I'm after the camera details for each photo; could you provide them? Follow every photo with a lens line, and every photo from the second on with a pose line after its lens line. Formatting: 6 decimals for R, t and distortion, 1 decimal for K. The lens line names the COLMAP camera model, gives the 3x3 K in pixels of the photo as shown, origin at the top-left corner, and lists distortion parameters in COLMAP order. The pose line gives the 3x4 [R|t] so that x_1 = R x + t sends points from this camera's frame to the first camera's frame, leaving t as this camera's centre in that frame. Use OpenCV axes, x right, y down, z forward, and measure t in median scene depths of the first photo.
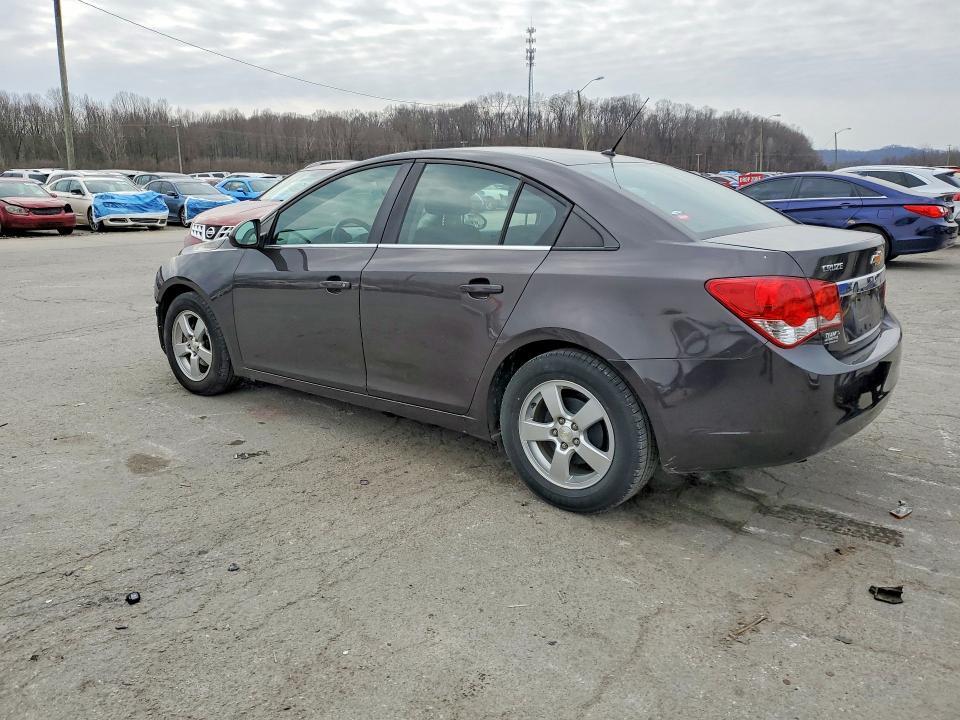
lens RADIAL K [[771.3, 0, 480.0], [0, 771.3, 360.0], [0, 0, 1]] dist [0.001459, 0.007136]
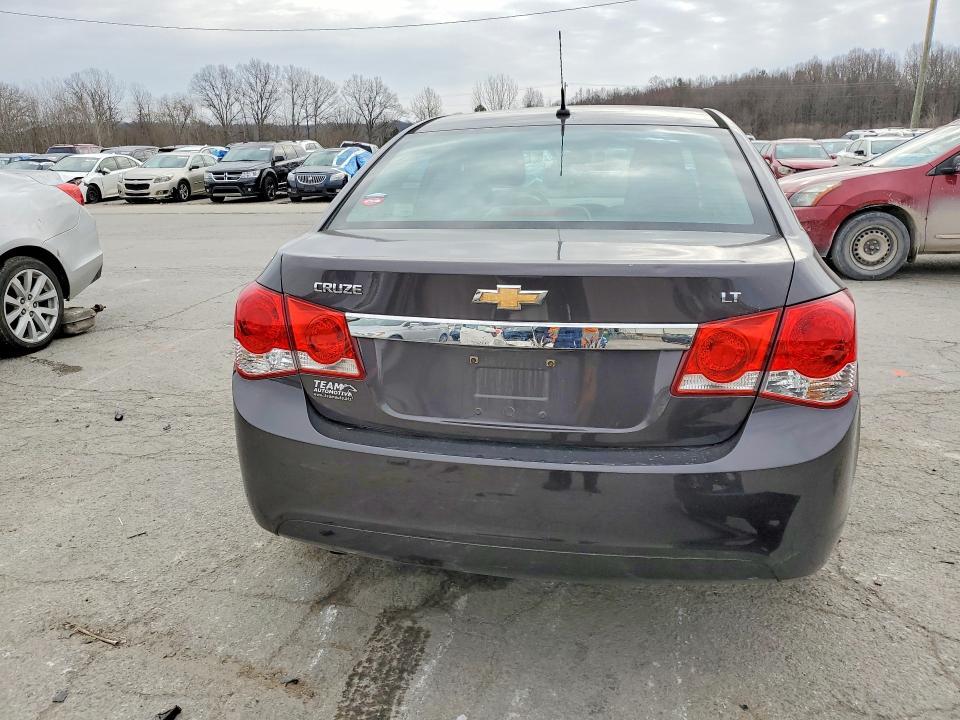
lens RADIAL K [[771.3, 0, 480.0], [0, 771.3, 360.0], [0, 0, 1]] dist [0.001459, 0.007136]
pose [[0.434886, 0.236152, -0.868968, 1.109978], [-0.192067, 0.967120, 0.166704, -0.195076], [0.879764, 0.094403, 0.465944, 0.810004]]
